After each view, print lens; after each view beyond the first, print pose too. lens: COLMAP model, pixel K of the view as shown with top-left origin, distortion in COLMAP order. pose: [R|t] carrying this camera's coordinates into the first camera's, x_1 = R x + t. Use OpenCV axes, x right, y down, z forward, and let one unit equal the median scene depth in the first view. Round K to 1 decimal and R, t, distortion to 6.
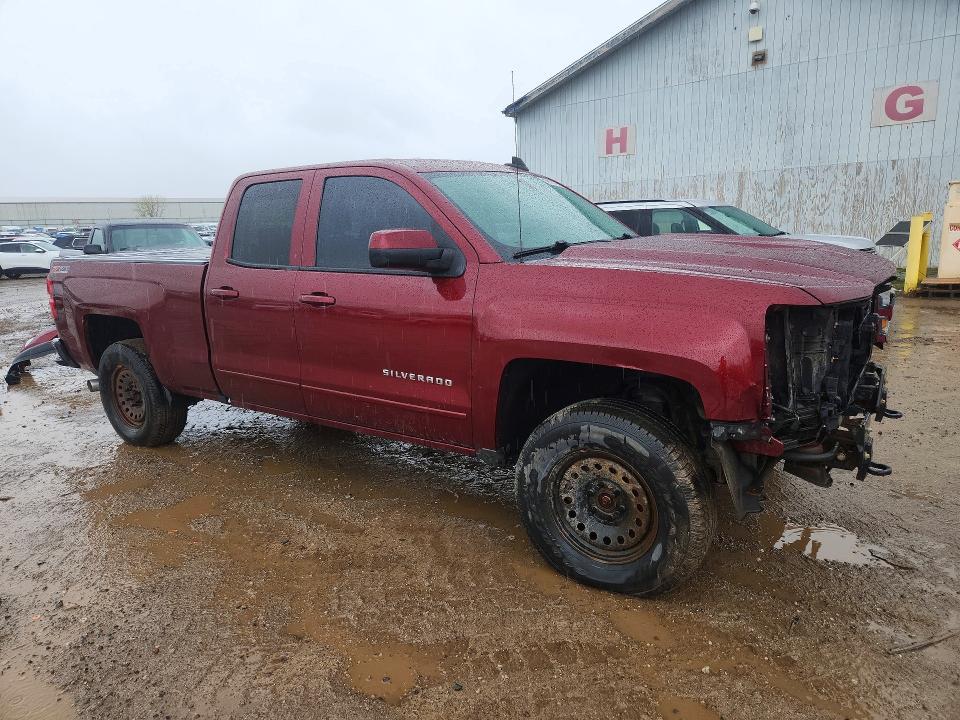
lens RADIAL K [[647.5, 0, 483.9], [0, 647.5, 355.5], [0, 0, 1]] dist [0.080680, -0.067166]
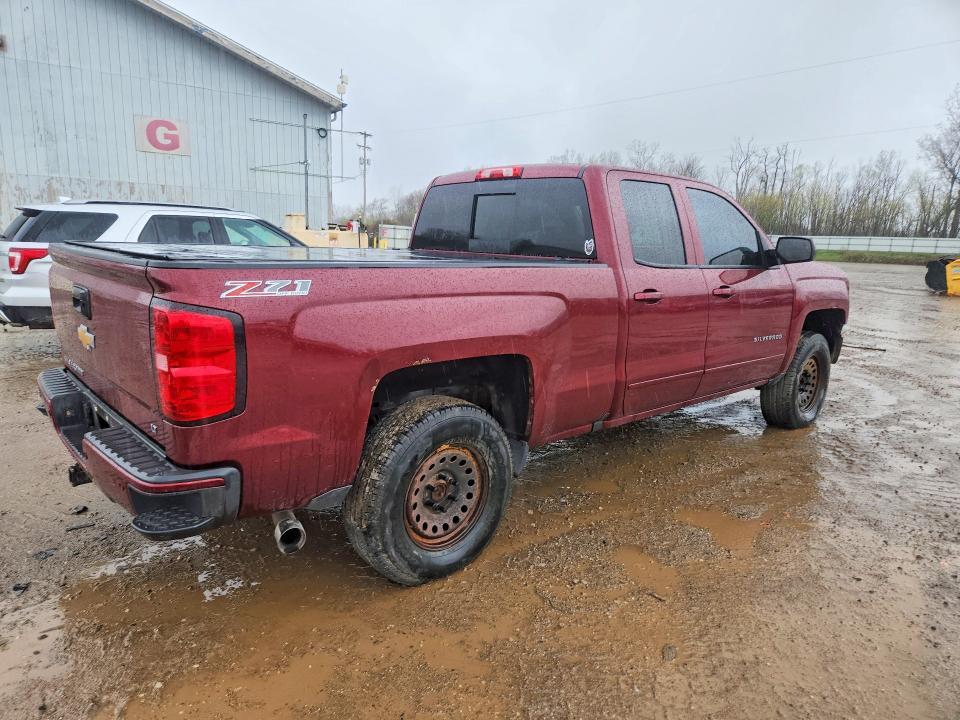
lens RADIAL K [[647.5, 0, 483.9], [0, 647.5, 355.5], [0, 0, 1]] dist [0.080680, -0.067166]
pose [[0.211888, -0.128778, 0.968772, -0.367875], [0.161658, 0.982243, 0.095212, -0.037048], [-0.963831, 0.136435, 0.228944, 0.281228]]
